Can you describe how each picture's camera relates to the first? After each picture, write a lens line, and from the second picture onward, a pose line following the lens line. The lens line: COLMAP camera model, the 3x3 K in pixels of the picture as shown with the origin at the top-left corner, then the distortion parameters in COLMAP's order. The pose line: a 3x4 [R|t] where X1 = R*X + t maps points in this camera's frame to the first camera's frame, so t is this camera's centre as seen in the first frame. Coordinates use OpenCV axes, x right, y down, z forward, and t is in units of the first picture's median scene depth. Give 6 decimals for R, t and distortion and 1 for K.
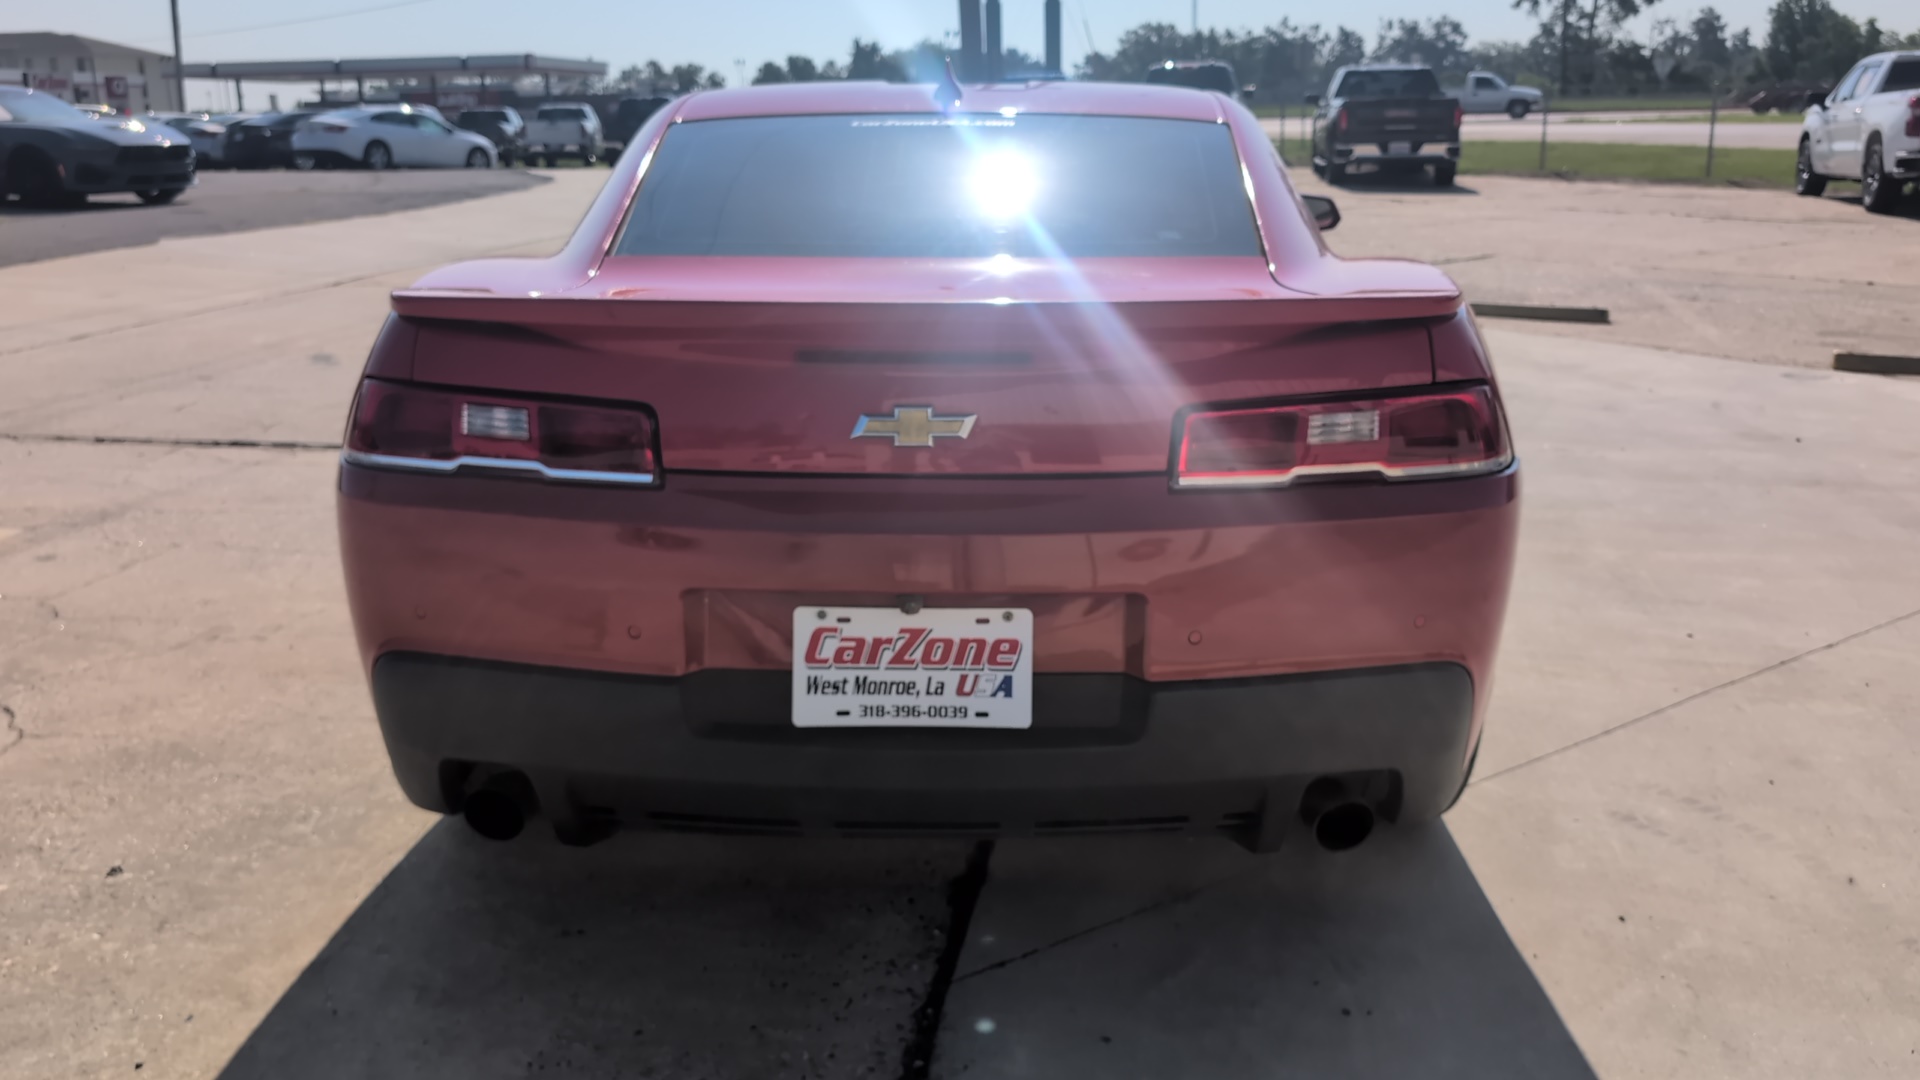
lens RADIAL K [[1597.0, 0, 965.3], [0, 1597.0, 537.0], [0, 0, 1]] dist [0.017410, -0.022057]
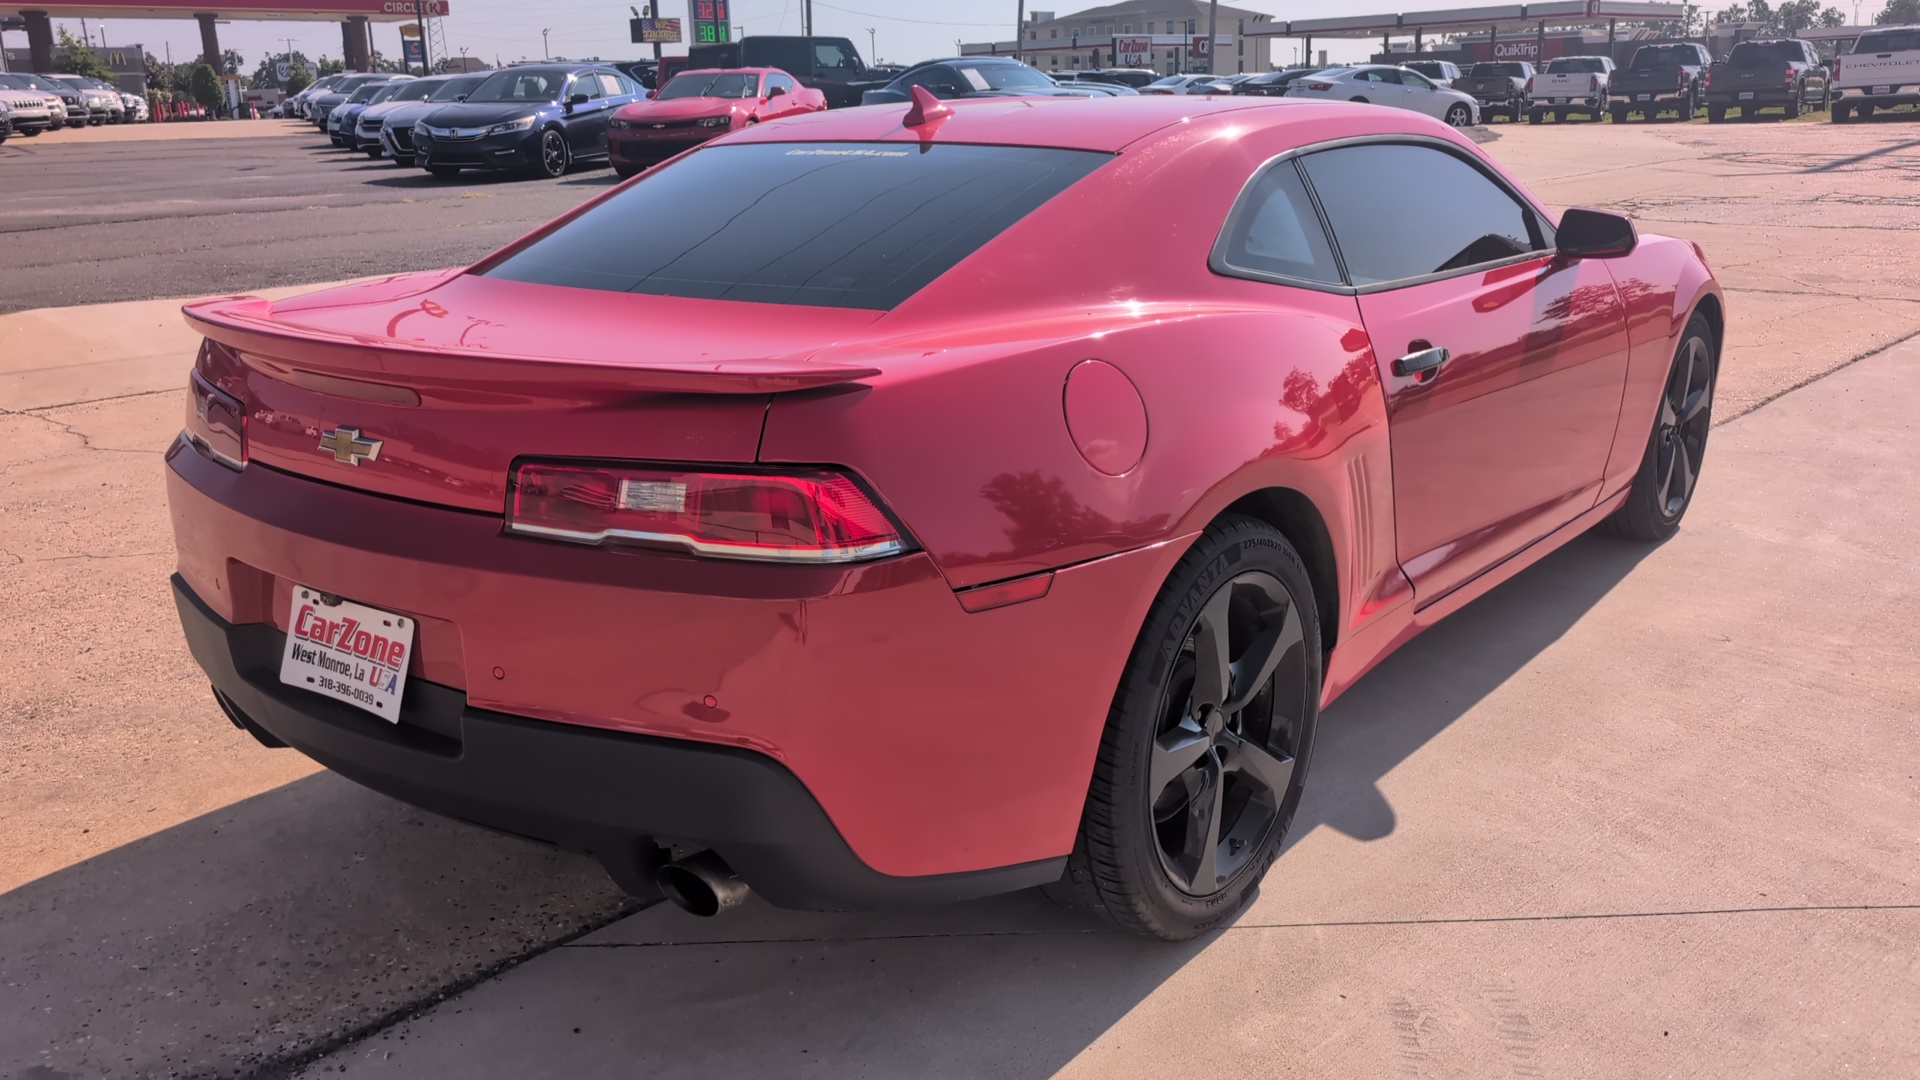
lens RADIAL K [[1597.0, 0, 970.4], [0, 1597.0, 542.6], [0, 0, 1]] dist [0.017410, -0.022057]
pose [[0.820181, 0.146473, -0.553035, 0.967597], [-0.129056, 0.989123, 0.070575, -0.137412], [0.557357, 0.013489, 0.830163, 0.285697]]
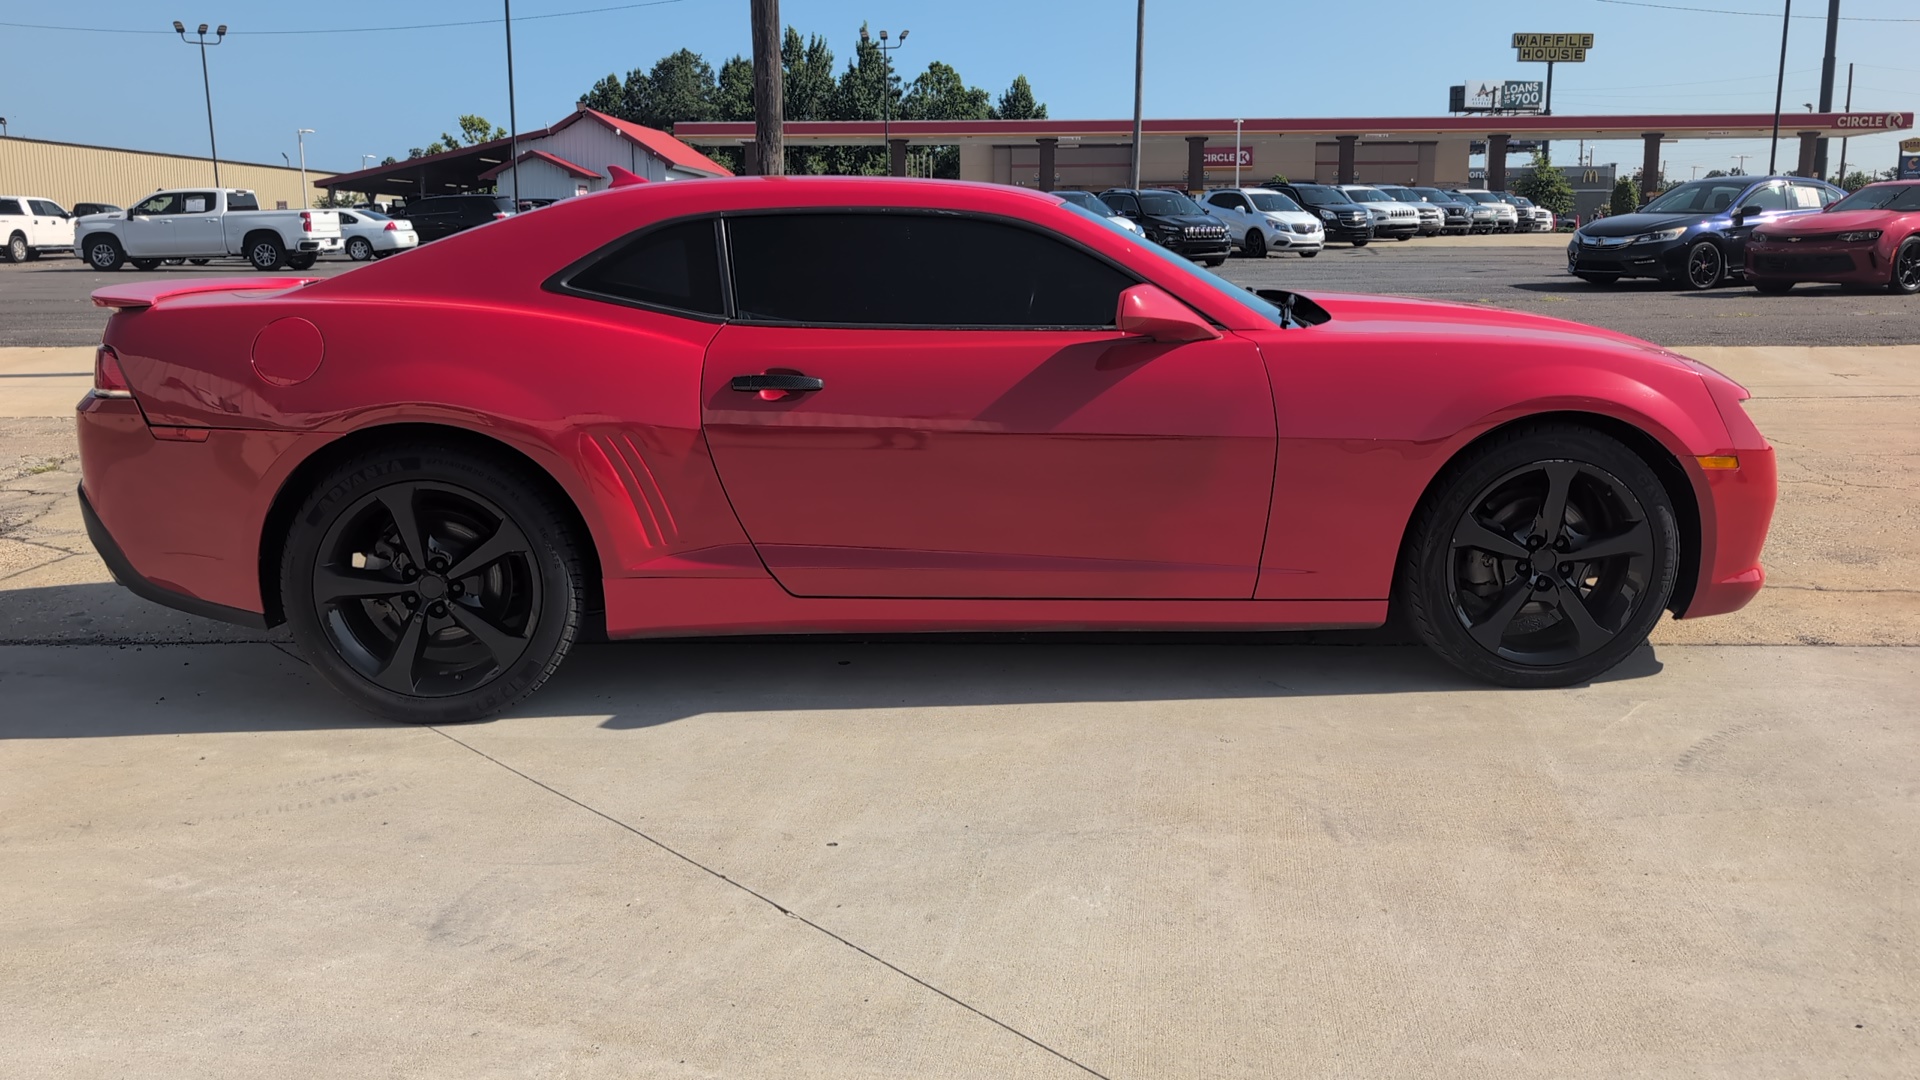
lens RADIAL K [[1597.0, 0, 958.8], [0, 1597.0, 539.6], [0, 0, 1]] dist [0.017410, -0.022057]
pose [[0.087842, 0.199062, -0.976042, 2.407604], [-0.247671, 0.953426, 0.172159, -0.476999], [0.964854, 0.226614, 0.133053, 1.862896]]
